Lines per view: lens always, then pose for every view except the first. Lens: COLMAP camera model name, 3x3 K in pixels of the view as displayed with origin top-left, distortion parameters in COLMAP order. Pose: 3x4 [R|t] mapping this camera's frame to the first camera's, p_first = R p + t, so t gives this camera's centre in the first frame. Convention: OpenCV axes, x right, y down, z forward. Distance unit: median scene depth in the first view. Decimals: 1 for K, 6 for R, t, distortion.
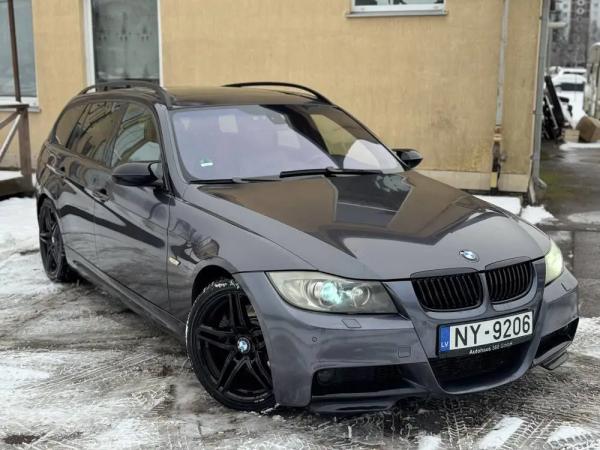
lens RADIAL K [[874.9, 0, 300.0], [0, 874.9, 225.0], [0, 0, 1]] dist [0.565028, -2.210276]
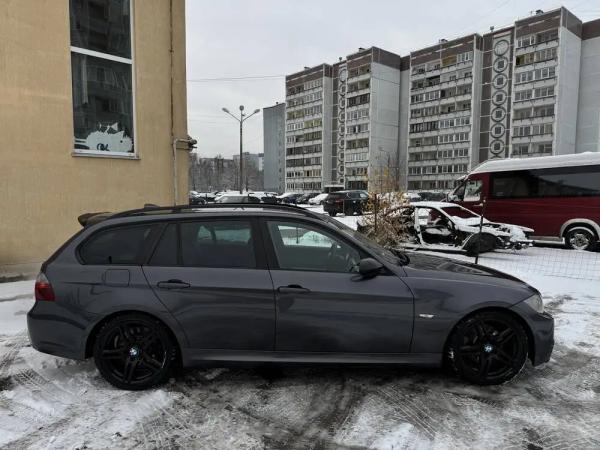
lens RADIAL K [[425.8, 0, 300.0], [0, 425.8, 225.0], [0, 0, 1]] dist [0.081073, -0.121407]
pose [[0.472388, -0.082910, 0.877483, -0.806797], [0.151274, 0.988420, 0.011955, -0.146735], [-0.868312, 0.127093, 0.479460, 0.713030]]
